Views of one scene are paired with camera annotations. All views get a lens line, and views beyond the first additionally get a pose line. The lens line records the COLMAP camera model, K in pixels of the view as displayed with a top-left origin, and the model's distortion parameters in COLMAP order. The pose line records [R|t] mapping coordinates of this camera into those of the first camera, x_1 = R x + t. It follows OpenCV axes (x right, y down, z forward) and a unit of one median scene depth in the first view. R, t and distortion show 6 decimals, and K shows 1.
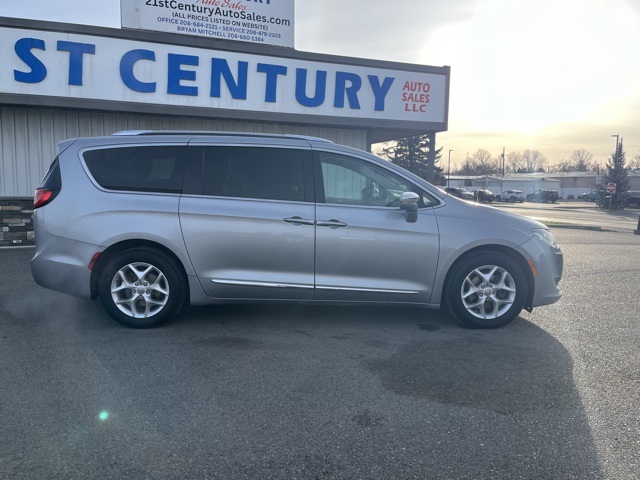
lens RADIAL K [[483.9, 0, 314.8], [0, 483.9, 241.1], [0, 0, 1]] dist [0.065495, -0.078974]
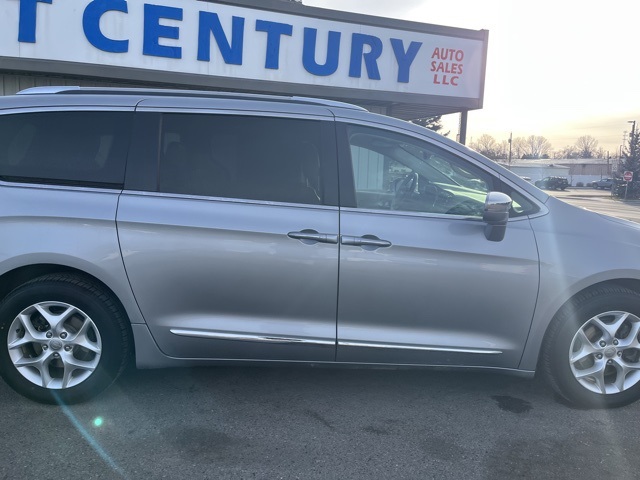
lens RADIAL K [[483.9, 0, 315.0], [0, 483.9, 236.5], [0, 0, 1]] dist [0.065495, -0.078974]
pose [[0.999888, 0.014970, -0.000850, -0.015001], [-0.014944, 0.999570, 0.025215, -0.028886], [0.001227, -0.025200, 0.999682, 0.193116]]
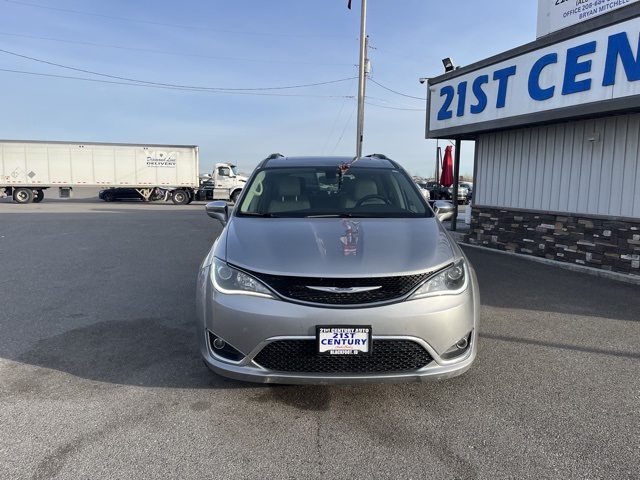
lens RADIAL K [[483.5, 0, 307.6], [0, 483.5, 235.0], [0, 0, 1]] dist [0.012354, -0.039268]
pose [[-0.040606, 0.091632, -0.994965, 0.620737], [-0.128334, 0.987060, 0.096141, -0.078965], [0.990899, 0.131592, -0.028321, 0.612469]]
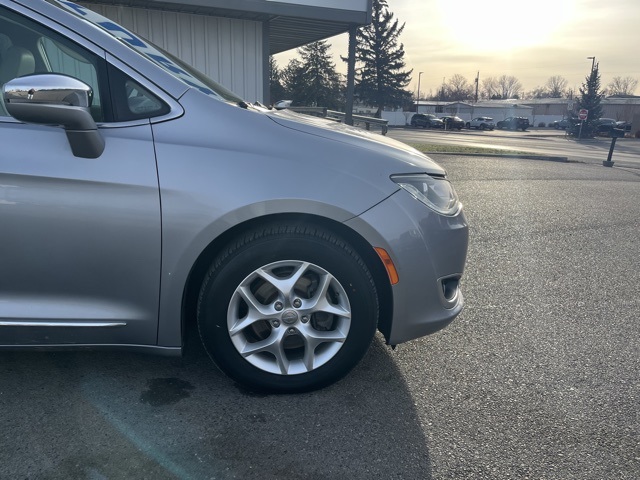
lens RADIAL K [[483.9, 0, 314.8], [0, 483.9, 239.5], [0, 0, 1]] dist [0.065495, -0.078974]
pose [[0.998544, -0.003166, 0.053848, 0.184860], [-0.004562, 0.989743, 0.142788, -0.015507], [-0.053748, -0.142826, 0.988287, 0.298267]]
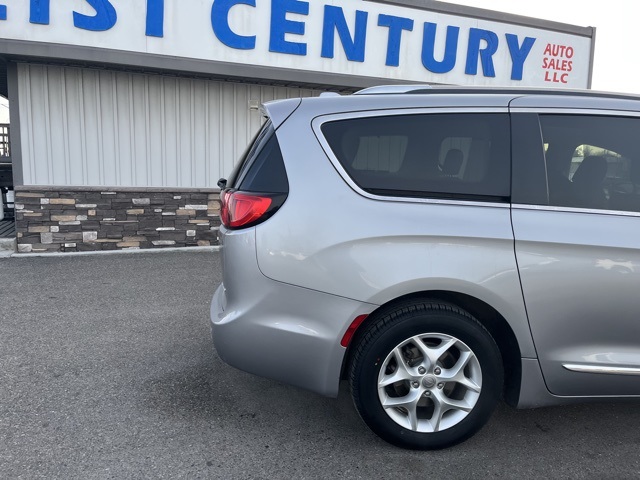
lens RADIAL K [[483.9, 0, 315.9], [0, 483.9, 239.1], [0, 0, 1]] dist [0.065495, -0.078974]
pose [[0.999665, 0.006751, 0.024972, -0.251252], [-0.007560, 0.999444, 0.032466, -0.037239], [-0.024739, -0.032643, 0.999161, 0.237401]]
